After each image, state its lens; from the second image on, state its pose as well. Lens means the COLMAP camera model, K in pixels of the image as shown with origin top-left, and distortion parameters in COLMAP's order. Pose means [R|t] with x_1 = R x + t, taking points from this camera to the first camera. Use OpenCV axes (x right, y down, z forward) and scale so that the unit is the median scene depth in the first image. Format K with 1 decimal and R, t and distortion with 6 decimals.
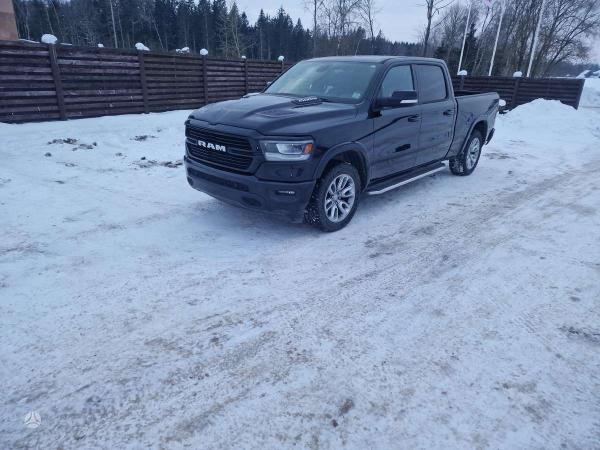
lens RADIAL K [[393.8, 0, 300.0], [0, 393.8, 225.0], [0, 0, 1]] dist [0.085134, -0.070468]
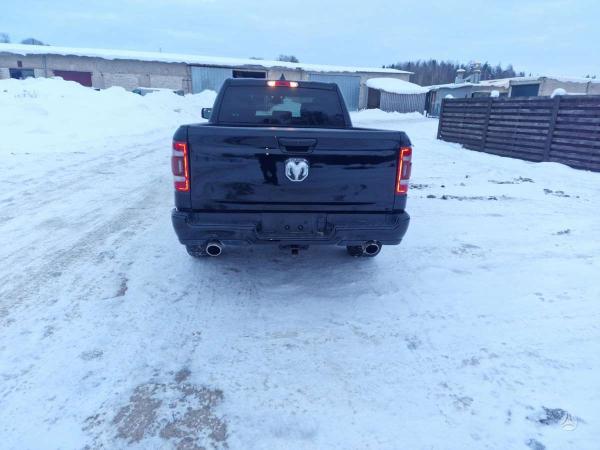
lens RADIAL K [[393.8, 0, 300.0], [0, 393.8, 225.0], [0, 0, 1]] dist [0.085134, -0.070468]
pose [[-0.670229, 0.155014, -0.725785, 1.157695], [-0.315972, 0.825282, 0.468051, -0.764449], [0.671532, 0.543029, -0.504148, 2.166339]]
